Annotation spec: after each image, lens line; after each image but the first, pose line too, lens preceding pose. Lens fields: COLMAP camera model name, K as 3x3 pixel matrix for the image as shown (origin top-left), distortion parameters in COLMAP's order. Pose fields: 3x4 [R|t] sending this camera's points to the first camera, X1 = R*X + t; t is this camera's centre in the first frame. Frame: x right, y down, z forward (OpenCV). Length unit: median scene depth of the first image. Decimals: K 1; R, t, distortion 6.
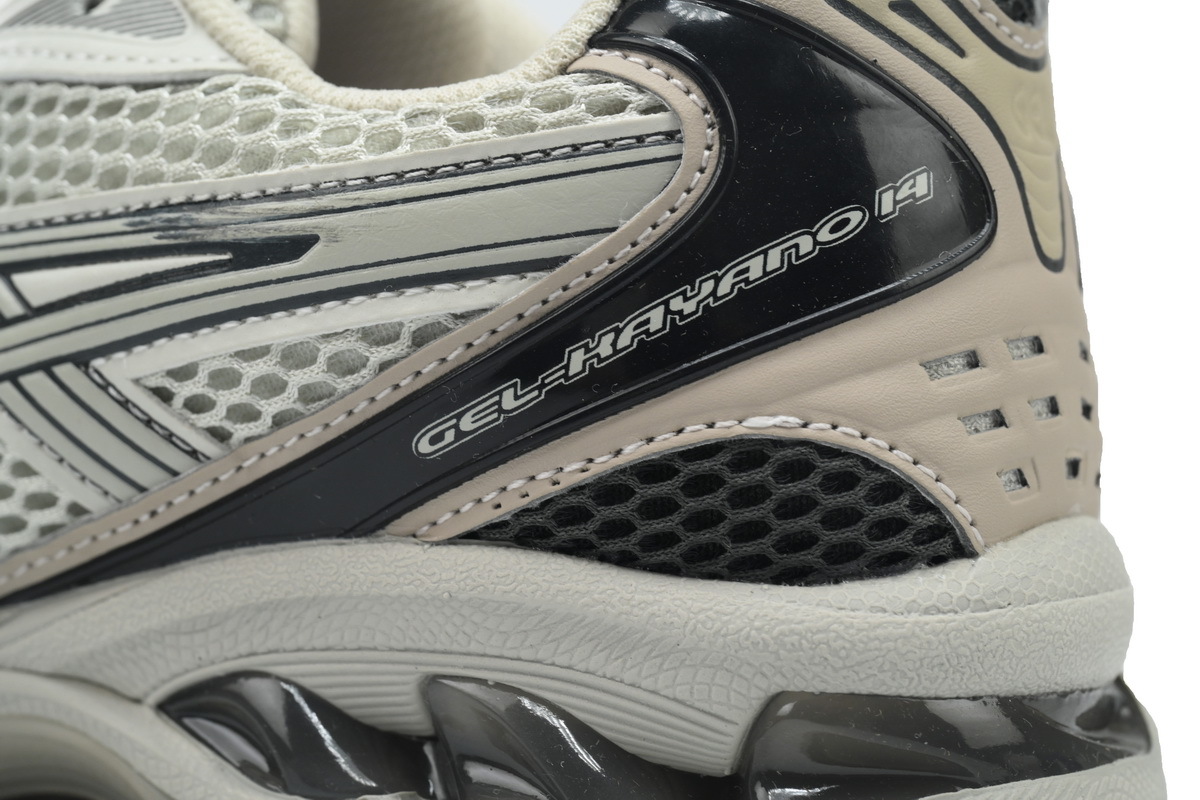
lens RADIAL K [[2845.5, 0, 599.3], [0, 2845.5, 400.0], [0, 0, 1]] dist [0.105968, 0.000000]
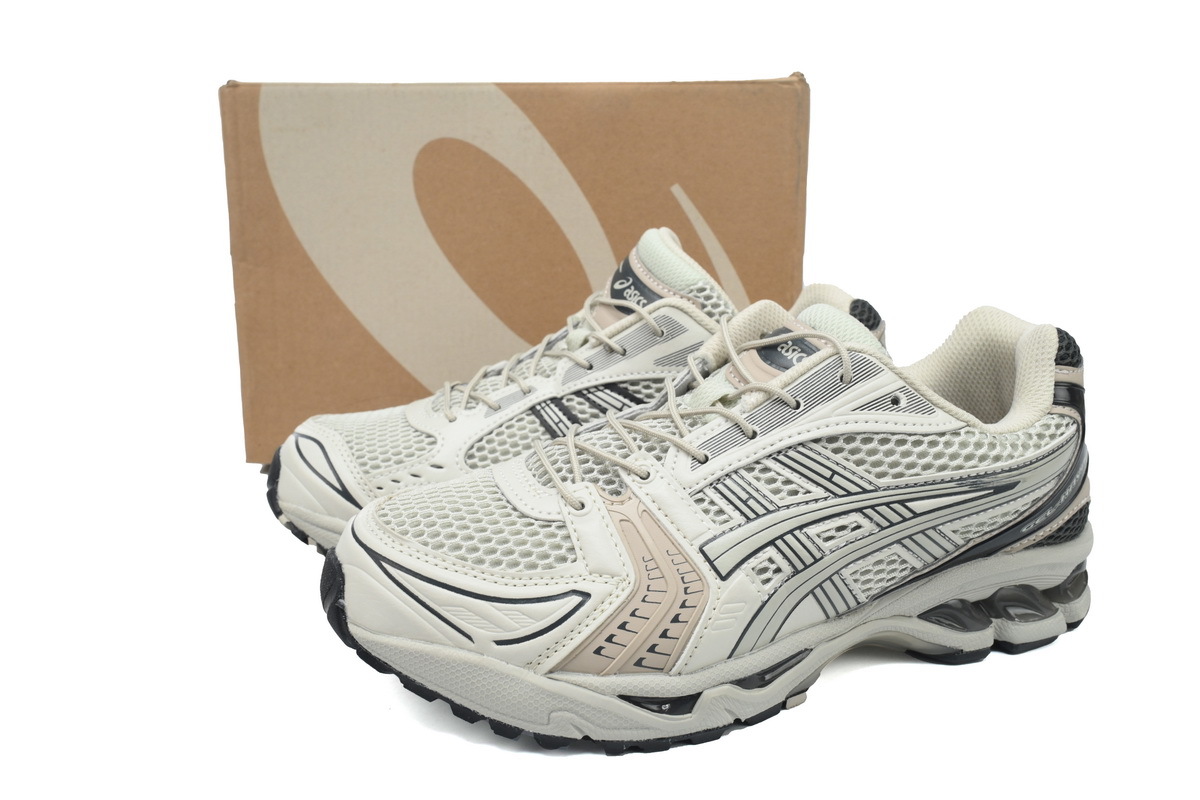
lens RADIAL K [[988.4, 0, 604.2], [0, 988.4, 400.7], [0, 0, 1]] dist [0.041882, 0.002214]
pose [[0.677750, -0.215409, 0.703032, -1.192814], [0.015448, 0.960086, 0.279277, -0.467343], [-0.735130, -0.178420, 0.654026, 0.616750]]
